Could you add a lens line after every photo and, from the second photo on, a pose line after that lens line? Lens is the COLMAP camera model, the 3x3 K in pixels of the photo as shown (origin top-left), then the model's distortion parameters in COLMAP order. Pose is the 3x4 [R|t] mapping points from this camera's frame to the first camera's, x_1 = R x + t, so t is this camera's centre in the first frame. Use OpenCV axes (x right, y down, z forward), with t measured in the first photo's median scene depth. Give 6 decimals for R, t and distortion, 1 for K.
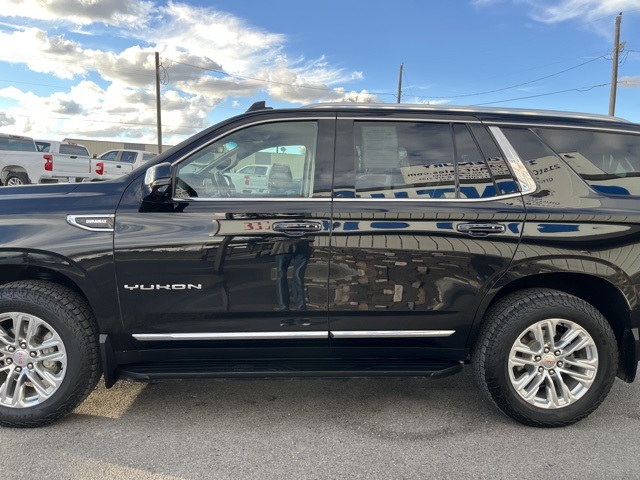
lens RADIAL K [[481.0, 0, 320.0], [0, 481.0, 237.8], [0, 0, 1]] dist [0.077721, -0.110965]
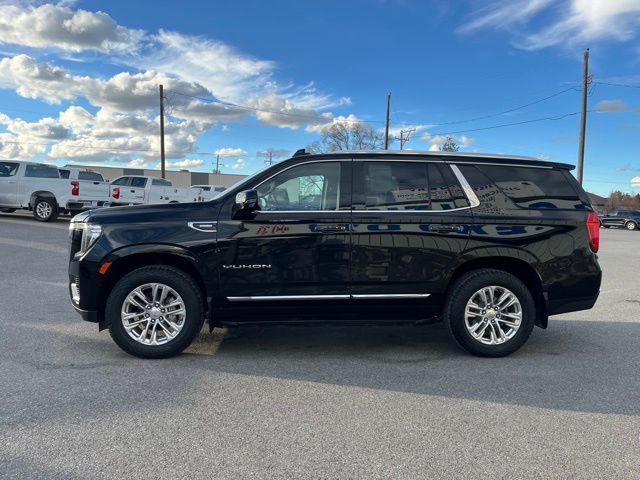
lens RADIAL K [[484.0, 0, 321.8], [0, 484.0, 233.2], [0, 0, 1]] dist [0.062617, -0.089438]
pose [[0.999645, -0.008411, 0.025269, -0.107338], [0.009826, 0.998359, -0.056411, 0.077470], [-0.024753, 0.056639, 0.998088, -0.555142]]
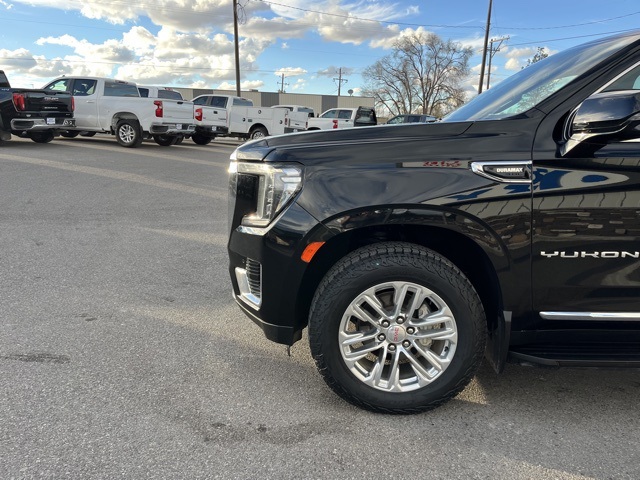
lens RADIAL K [[482.3, 0, 317.0], [0, 482.3, 238.5], [0, 0, 1]] dist [0.069763, -0.098731]
pose [[0.994496, 0.012509, -0.104027, -0.621752], [-0.001000, 0.993936, 0.109960, -0.009195], [0.104772, -0.109250, 0.988477, 0.163597]]
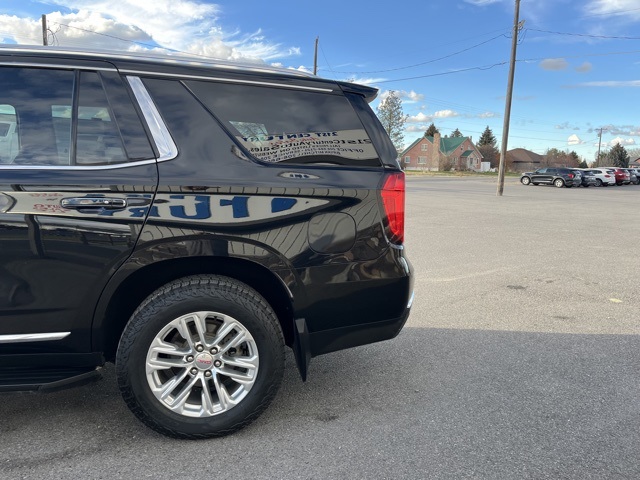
lens RADIAL K [[475.6, 0, 320.0], [0, 475.6, 240.0], [0, 0, 1]] dist [0.078308, -0.094608]
pose [[0.992660, -0.017045, 0.119727, 0.574876], [0.010841, 0.998574, 0.052280, 0.002691], [-0.120448, -0.050598, 0.991429, 0.163780]]
